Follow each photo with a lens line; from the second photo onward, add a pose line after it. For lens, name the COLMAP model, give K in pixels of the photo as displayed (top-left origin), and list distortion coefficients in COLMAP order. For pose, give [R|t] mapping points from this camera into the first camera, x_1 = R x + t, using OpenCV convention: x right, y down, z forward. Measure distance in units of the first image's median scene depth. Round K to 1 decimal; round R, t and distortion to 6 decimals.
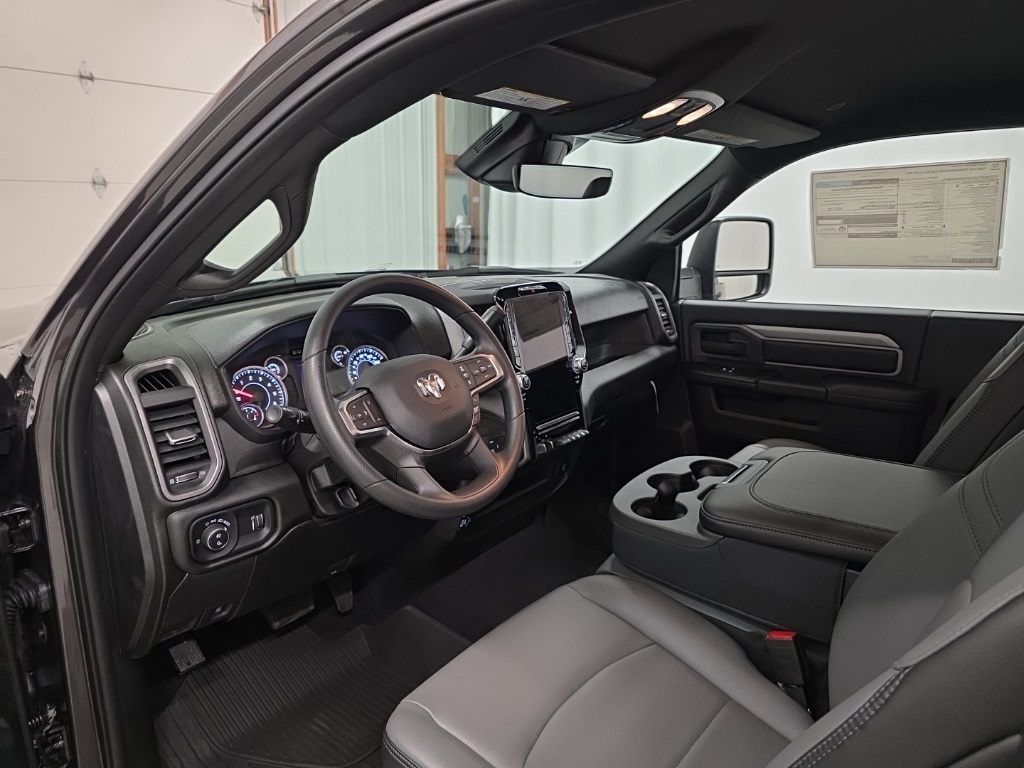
lens RADIAL K [[681.5, 0, 512.0], [0, 681.5, 384.0], [0, 0, 1]] dist [0.044214, -0.034744]
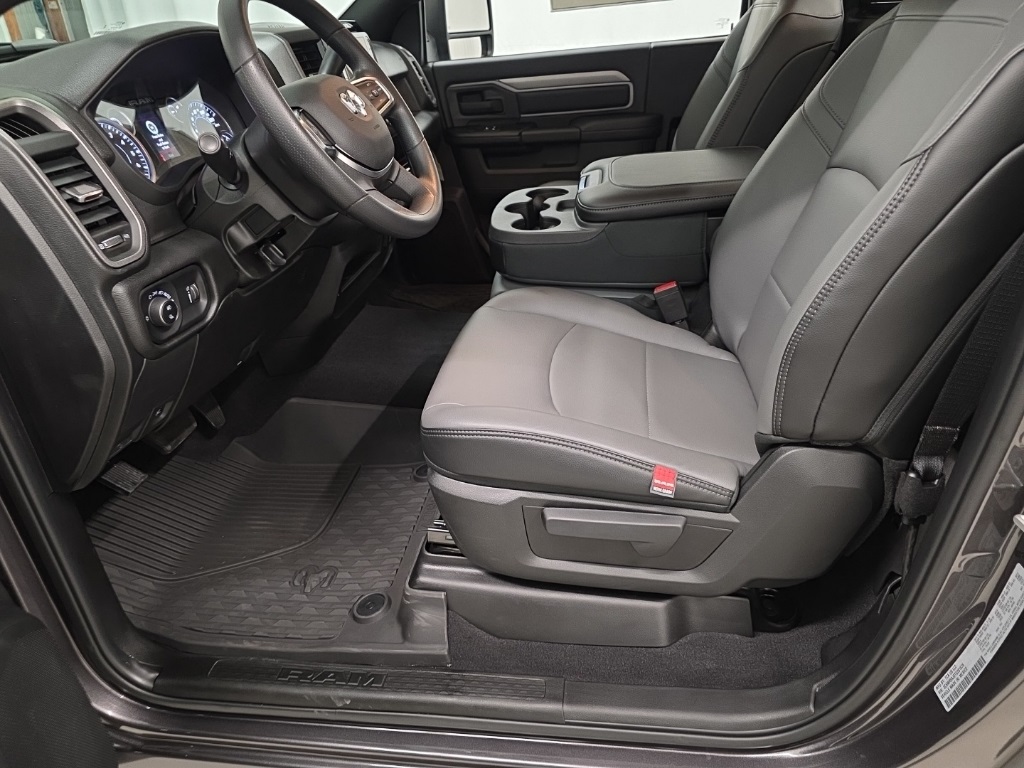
lens RADIAL K [[681.5, 0, 512.0], [0, 681.5, 384.0], [0, 0, 1]] dist [0.044214, -0.034744]
pose [[0.856054, -0.282342, 0.432961, -0.395067], [0.177548, 0.947286, 0.266694, 0.135857], [-0.485436, -0.151433, 0.861057, 0.031720]]
